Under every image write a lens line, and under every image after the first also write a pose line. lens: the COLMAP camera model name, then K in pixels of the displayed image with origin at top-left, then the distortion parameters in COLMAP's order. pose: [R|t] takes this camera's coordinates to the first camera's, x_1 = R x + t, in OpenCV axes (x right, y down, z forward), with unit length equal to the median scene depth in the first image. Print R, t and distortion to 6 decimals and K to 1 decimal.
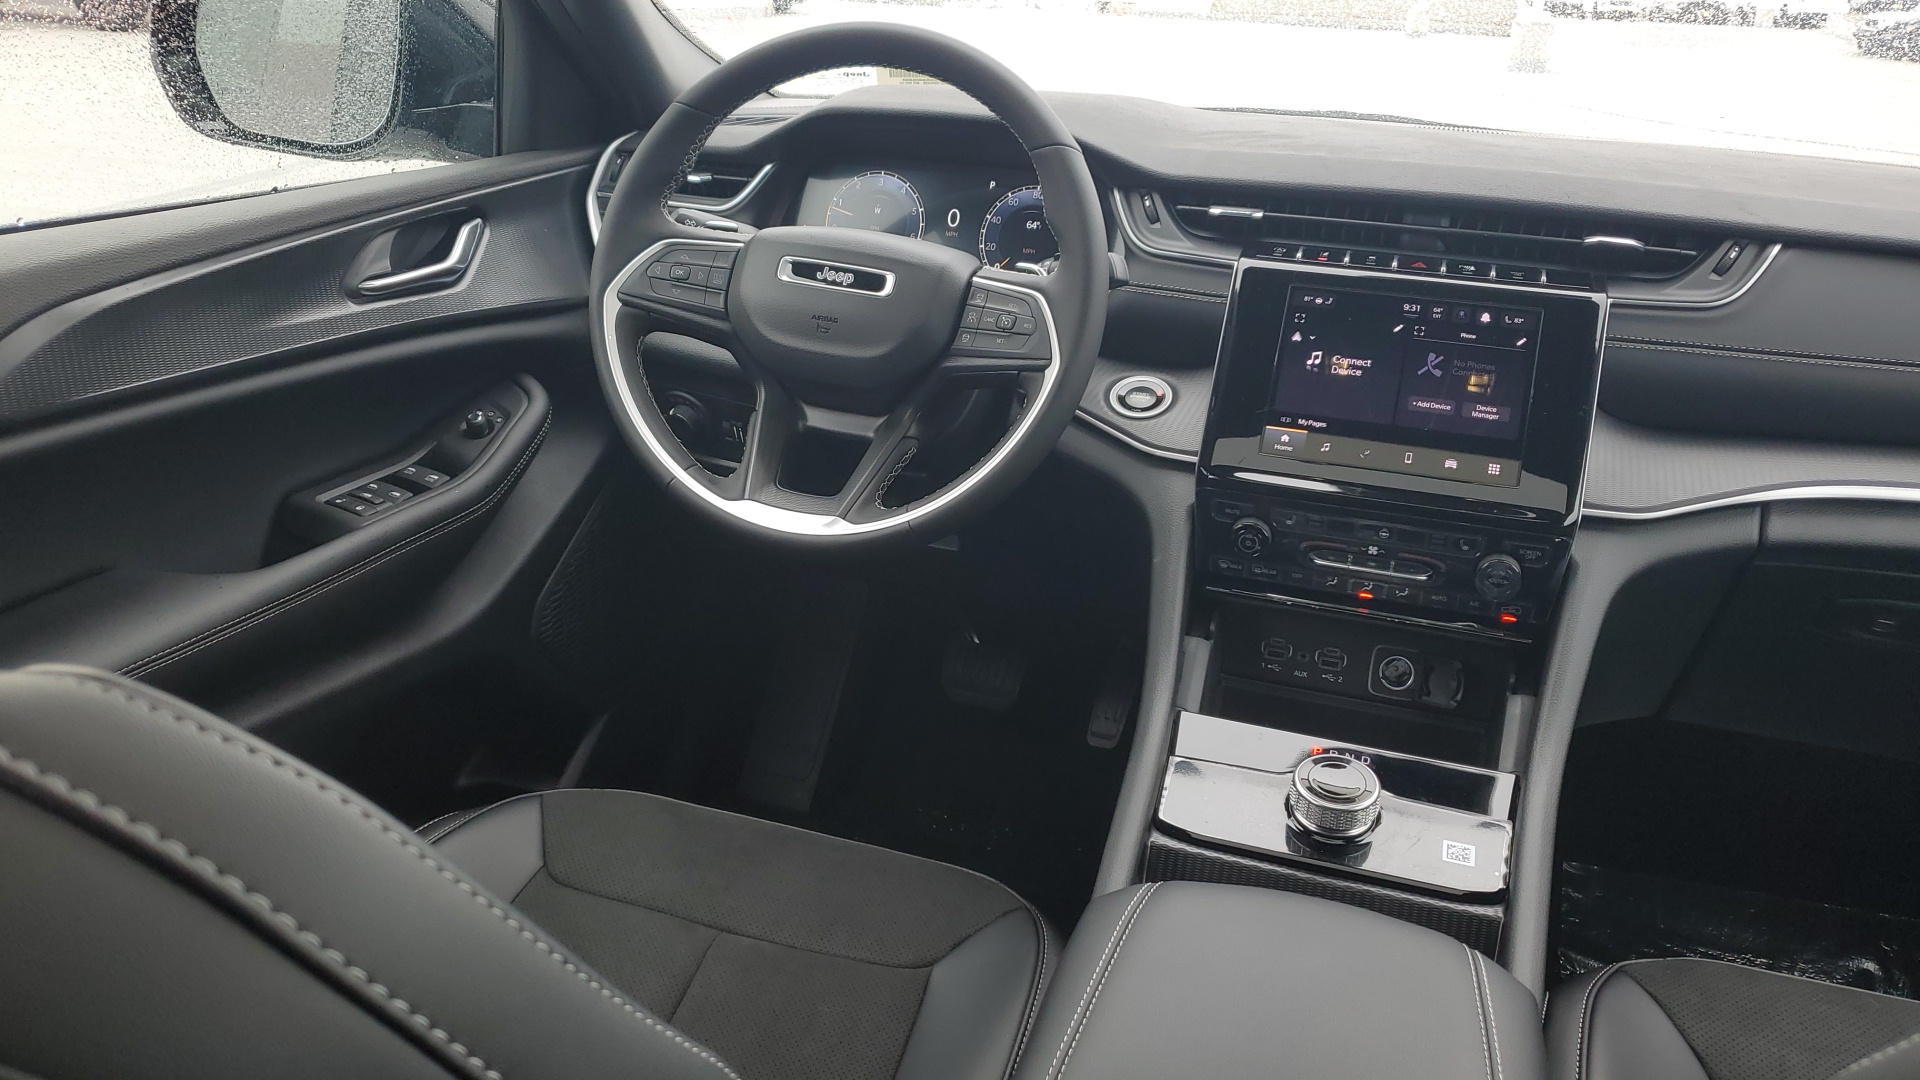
lens RADIAL K [[1496.5, 0, 952.6], [0, 1496.5, 540.2], [0, 0, 1]] dist [0.037169, -0.027084]
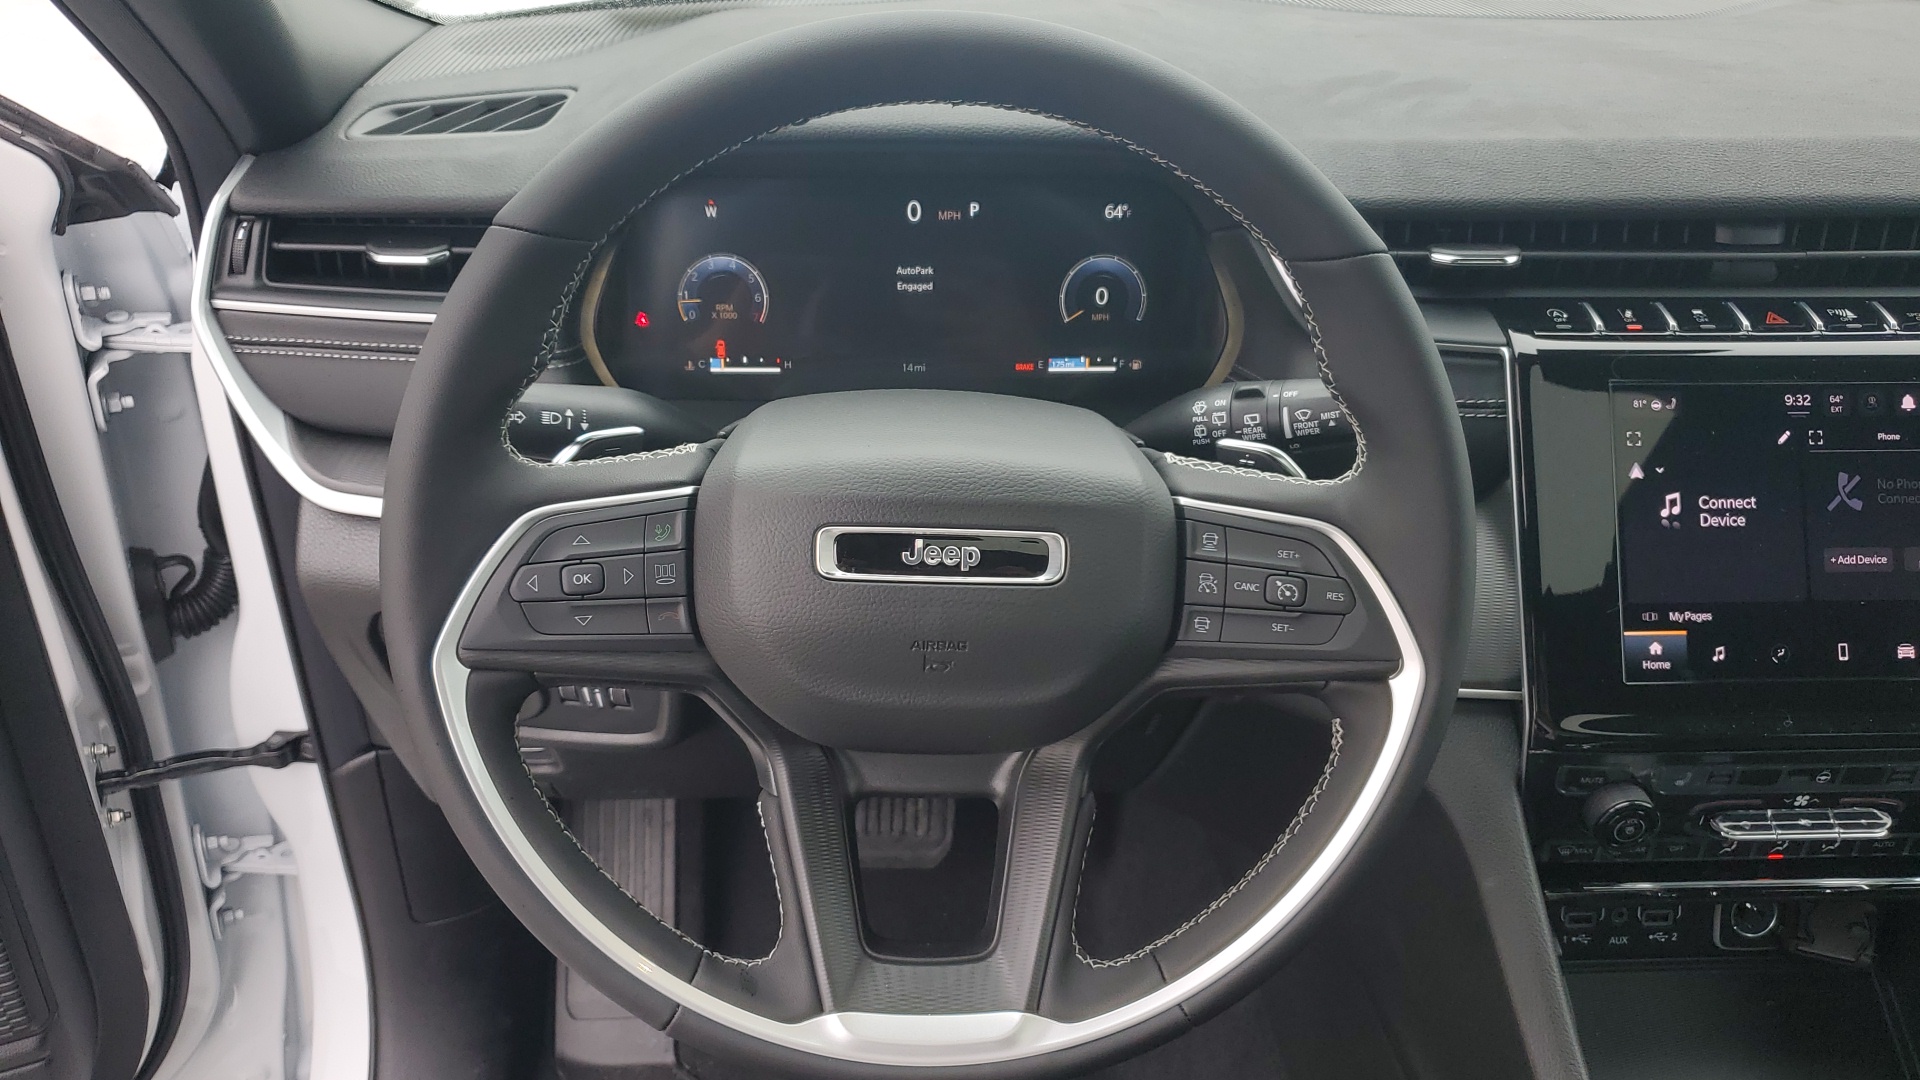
lens RADIAL K [[1496.5, 0, 950.8], [0, 1496.5, 526.8], [0, 0, 1]] dist [0.037169, -0.027084]
pose [[0.924715, -0.207628, 0.319049, -0.229504], [0.147449, 0.968088, 0.202645, -0.282908], [-0.350942, -0.140345, 0.925820, 0.538232]]
